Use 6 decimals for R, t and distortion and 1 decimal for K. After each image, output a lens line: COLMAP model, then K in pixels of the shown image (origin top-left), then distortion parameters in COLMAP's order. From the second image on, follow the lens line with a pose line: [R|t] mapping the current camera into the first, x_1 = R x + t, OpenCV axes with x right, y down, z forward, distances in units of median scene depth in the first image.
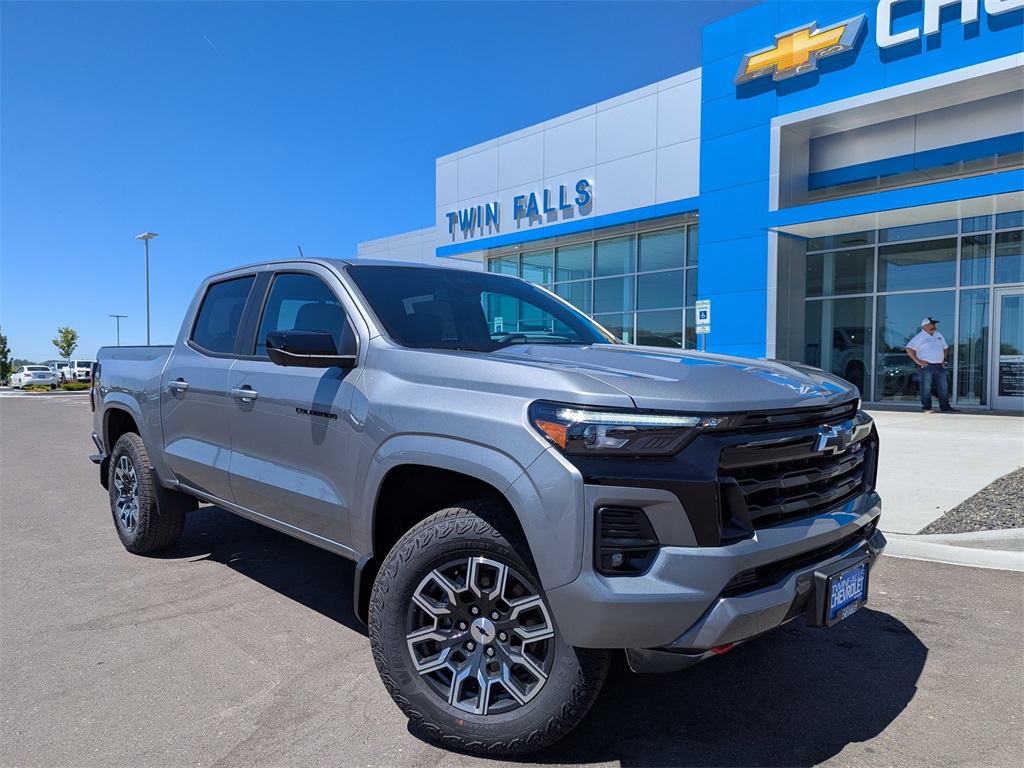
lens RADIAL K [[726.5, 0, 518.7], [0, 726.5, 401.1], [0, 0, 1]] dist [0.049266, -0.047008]
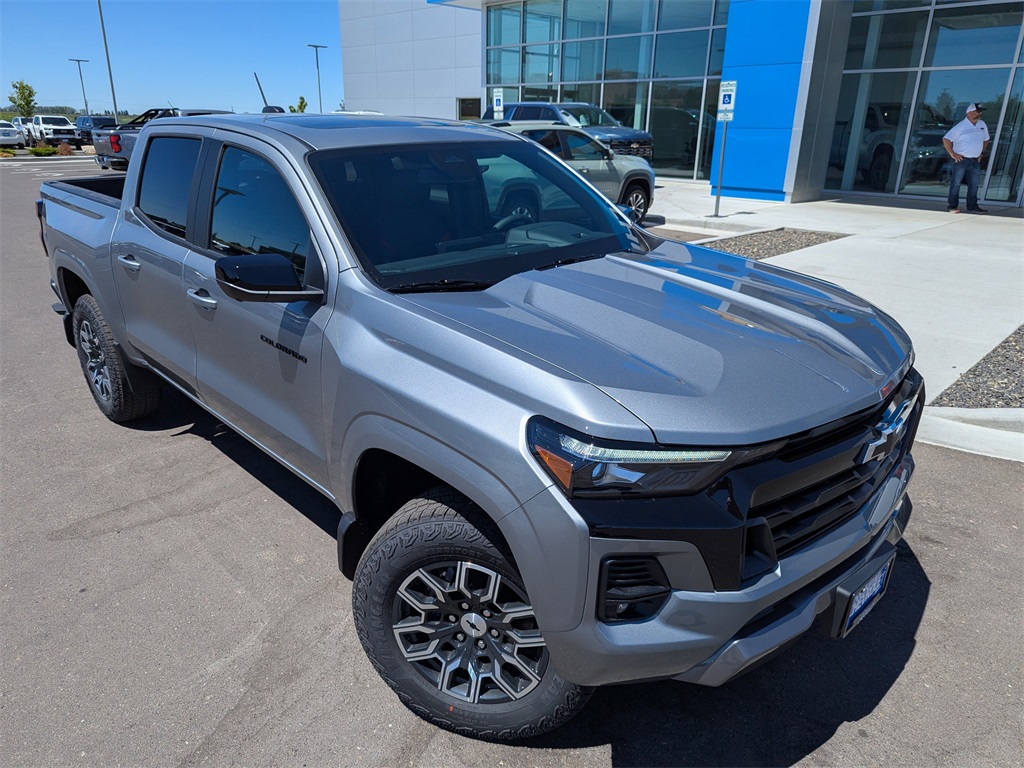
lens RADIAL K [[726.5, 0, 518.7], [0, 726.5, 401.1], [0, 0, 1]] dist [0.049266, -0.047008]
pose [[0.999826, 0.017886, 0.005338, -0.000952], [-0.018659, 0.950263, 0.310890, -0.211112], [0.000488, -0.310936, 0.950431, 0.163633]]
